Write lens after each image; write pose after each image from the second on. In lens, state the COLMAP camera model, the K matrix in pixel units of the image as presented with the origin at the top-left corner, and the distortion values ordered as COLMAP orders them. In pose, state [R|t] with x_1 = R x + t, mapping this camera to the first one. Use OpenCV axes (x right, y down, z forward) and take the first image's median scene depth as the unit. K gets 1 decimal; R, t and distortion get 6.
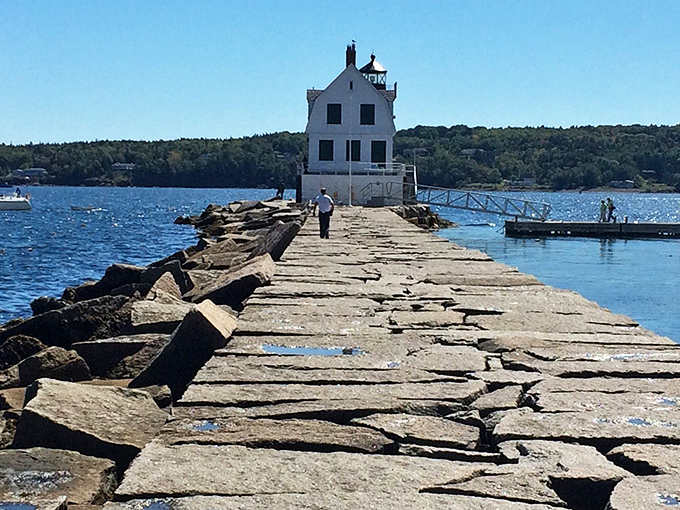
lens RADIAL K [[2864.6, 0, 339.9], [0, 2864.6, 255.0], [0, 0, 1]] dist [0.098269, 0.000000]
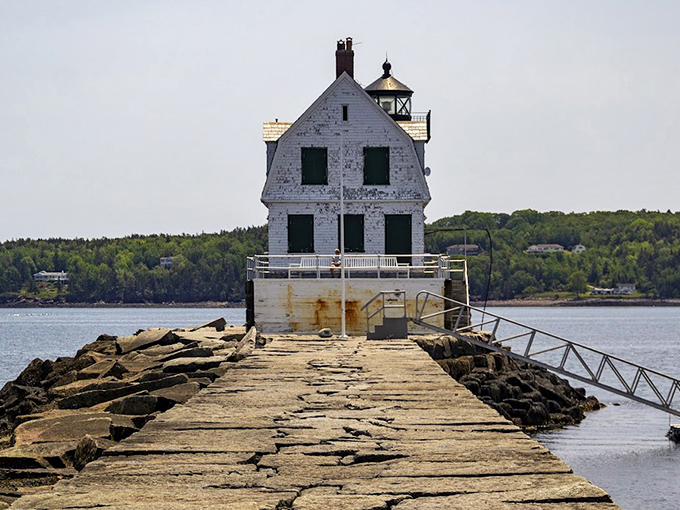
lens RADIAL K [[2864.6, 0, 340.0], [0, 2864.6, 255.0], [0, 0, 1]] dist [0.098269, 0.000000]
pose [[0.999759, -0.015230, -0.015791, 0.010713], [0.014597, 0.999114, -0.039476, -0.010774], [0.016378, 0.039236, 0.999096, 0.448750]]
